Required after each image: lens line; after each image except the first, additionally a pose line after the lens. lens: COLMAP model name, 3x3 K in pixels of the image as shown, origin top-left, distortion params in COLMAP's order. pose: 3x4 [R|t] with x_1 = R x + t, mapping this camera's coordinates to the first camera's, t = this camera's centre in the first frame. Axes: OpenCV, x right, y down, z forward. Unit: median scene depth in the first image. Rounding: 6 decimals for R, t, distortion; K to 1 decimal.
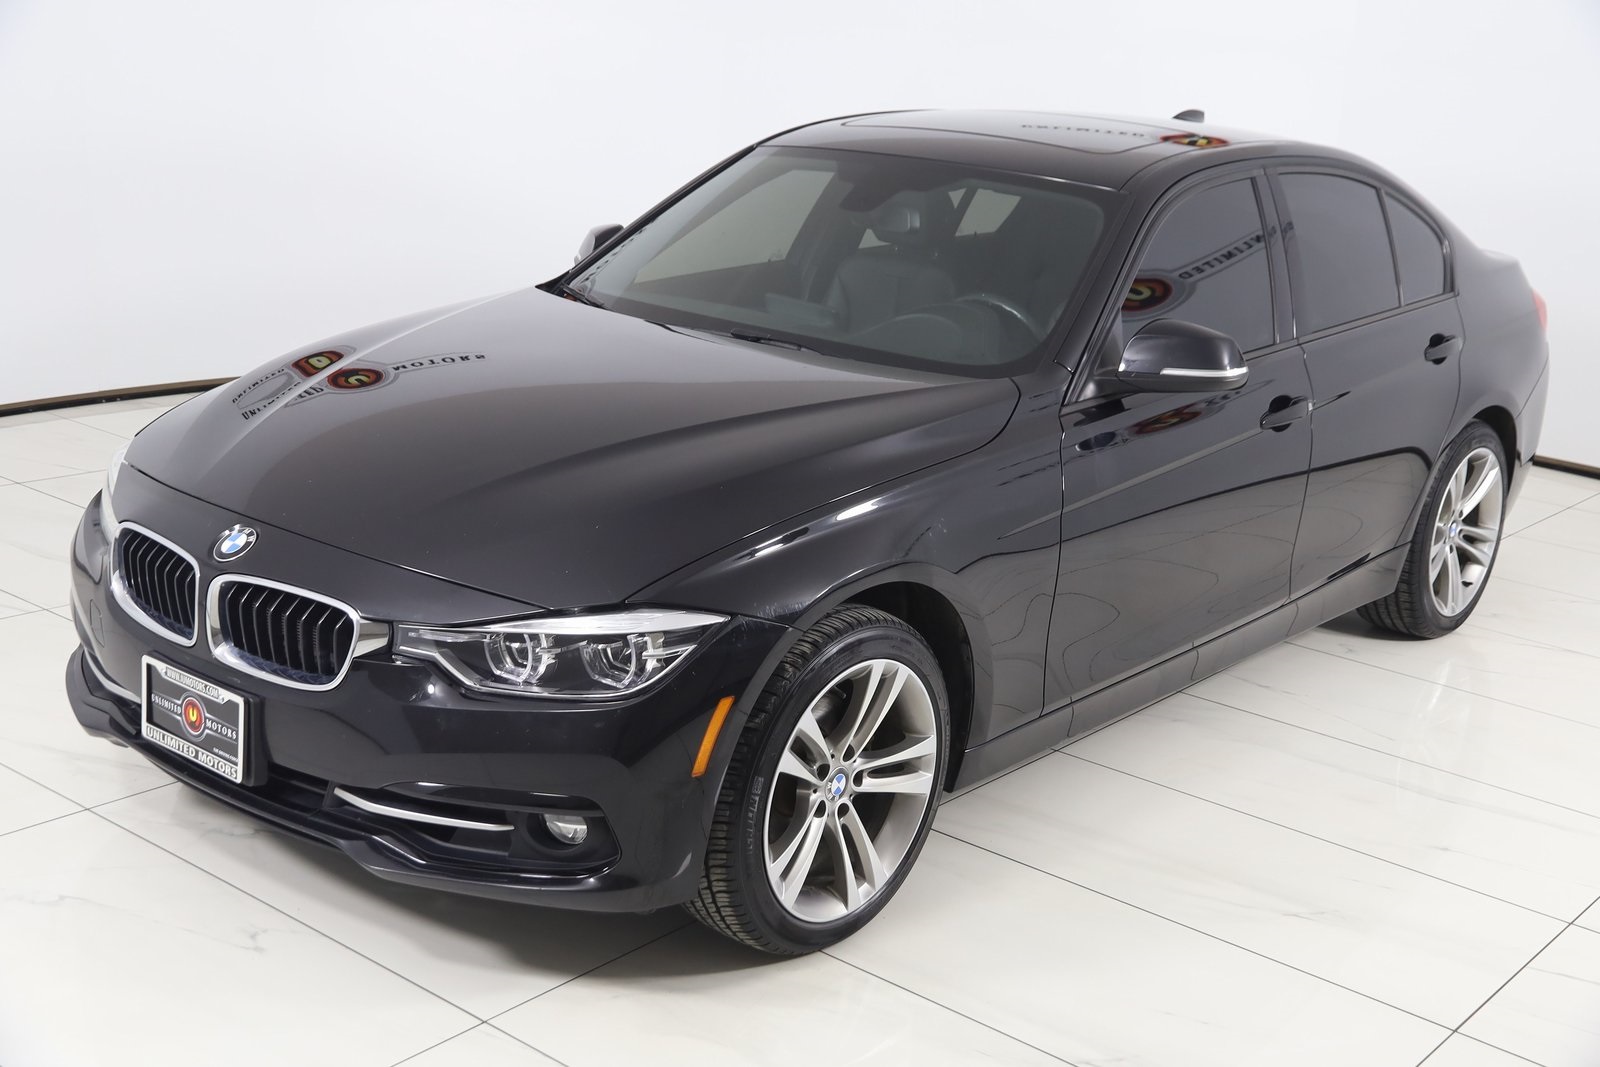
lens RADIAL K [[1828.7, 0, 800.0], [0, 1828.7, 533.5], [0, 0, 1]] dist [0.065612, 0.001714]
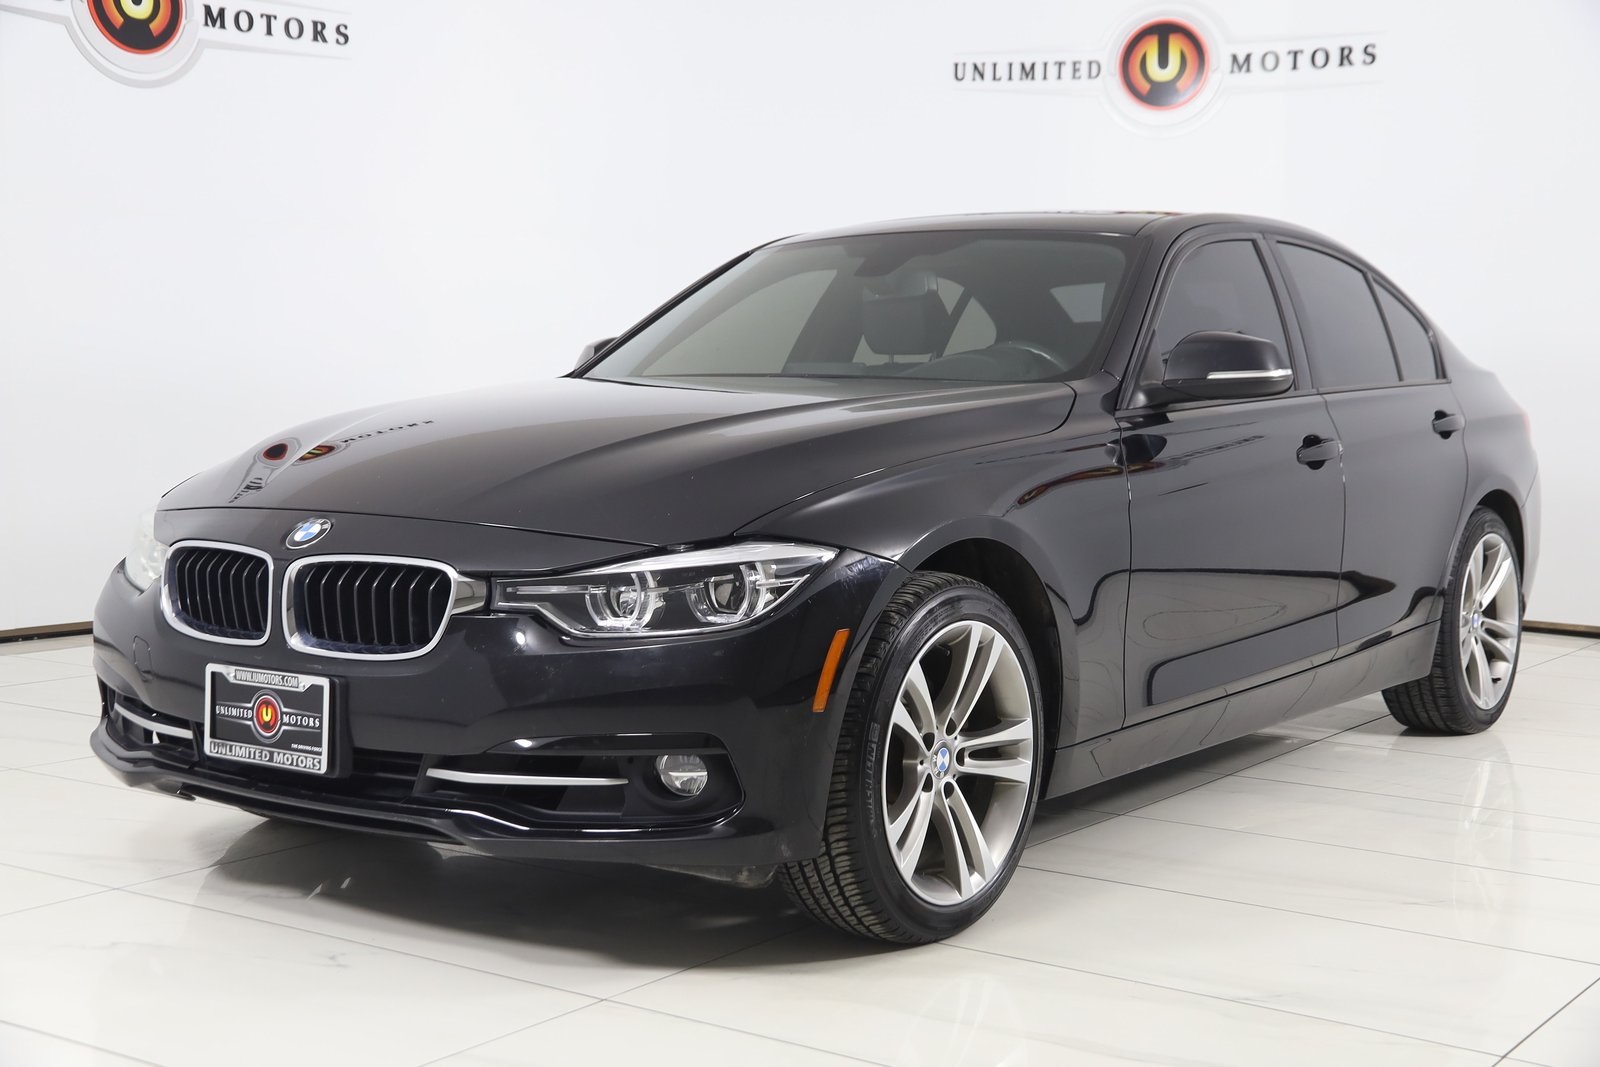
lens RADIAL K [[1962.6, 0, 800.0], [0, 1962.6, 533.5], [0, 0, 1]] dist [0.073941, 0.034607]
pose [[0.996133, -0.056057, 0.067650, -0.120331], [0.067906, 0.979821, -0.187990, 0.216559], [-0.055747, 0.191857, 0.979838, -0.025530]]
